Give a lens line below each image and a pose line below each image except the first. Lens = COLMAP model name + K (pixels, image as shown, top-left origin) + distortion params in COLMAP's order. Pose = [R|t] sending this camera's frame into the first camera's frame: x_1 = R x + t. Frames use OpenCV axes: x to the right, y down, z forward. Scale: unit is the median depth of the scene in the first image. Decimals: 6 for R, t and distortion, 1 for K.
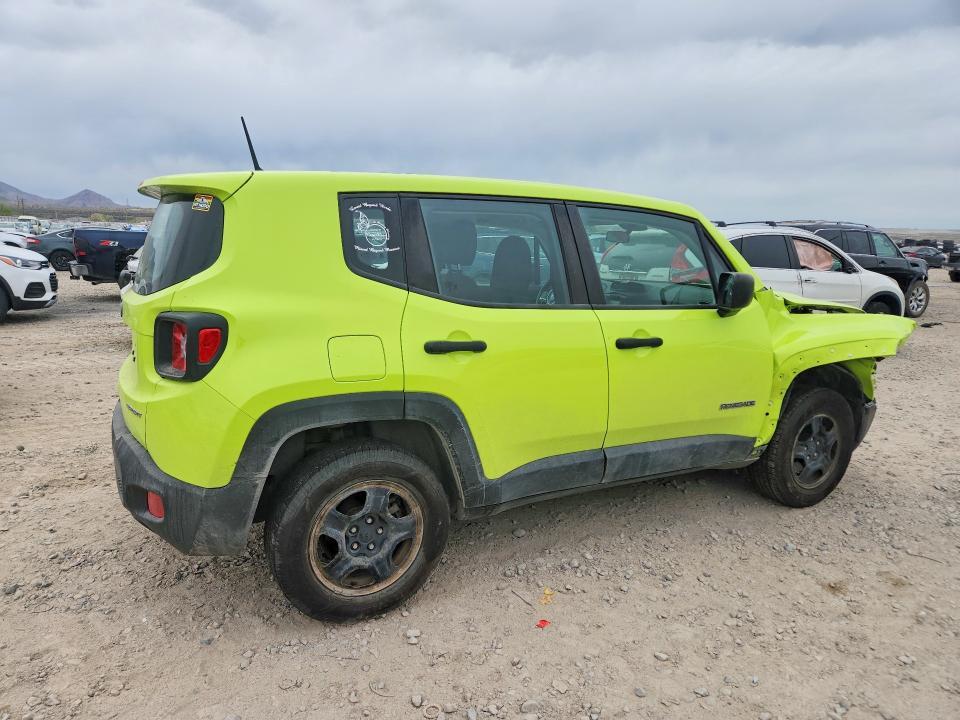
lens RADIAL K [[728.9, 0, 473.6], [0, 728.9, 352.5], [0, 0, 1]] dist [0.012832, 0.010835]
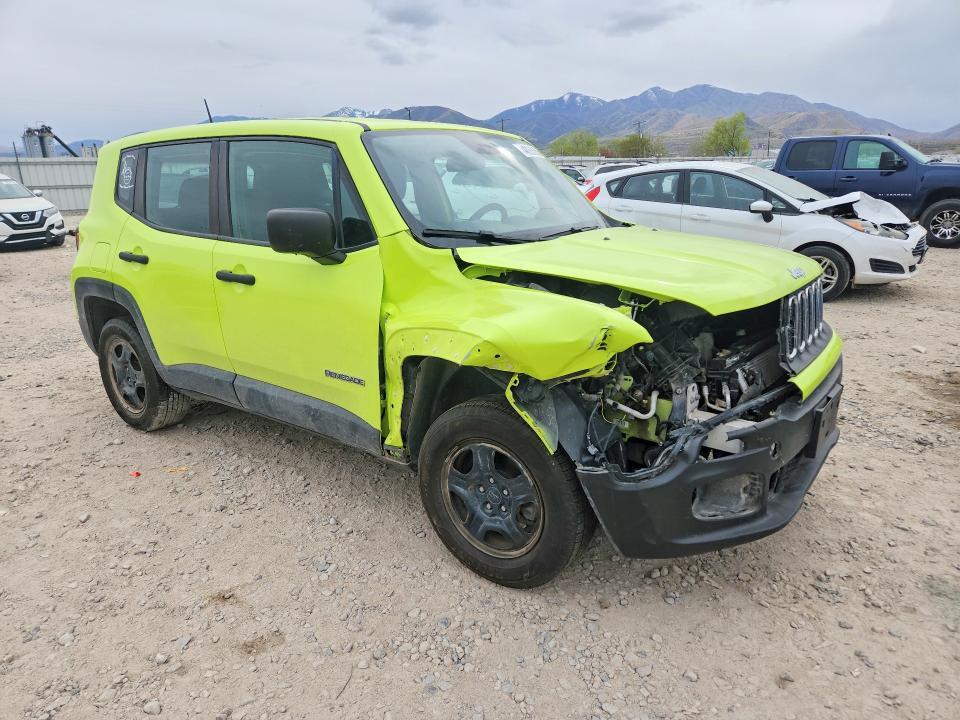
lens RADIAL K [[728.9, 0, 484.2], [0, 728.9, 364.5], [0, 0, 1]] dist [0.012832, 0.010835]
pose [[0.348104, 0.208908, -0.913883, 1.249309], [-0.119288, 0.976800, 0.177853, -0.112439], [0.929836, 0.047104, 0.364948, 0.928420]]
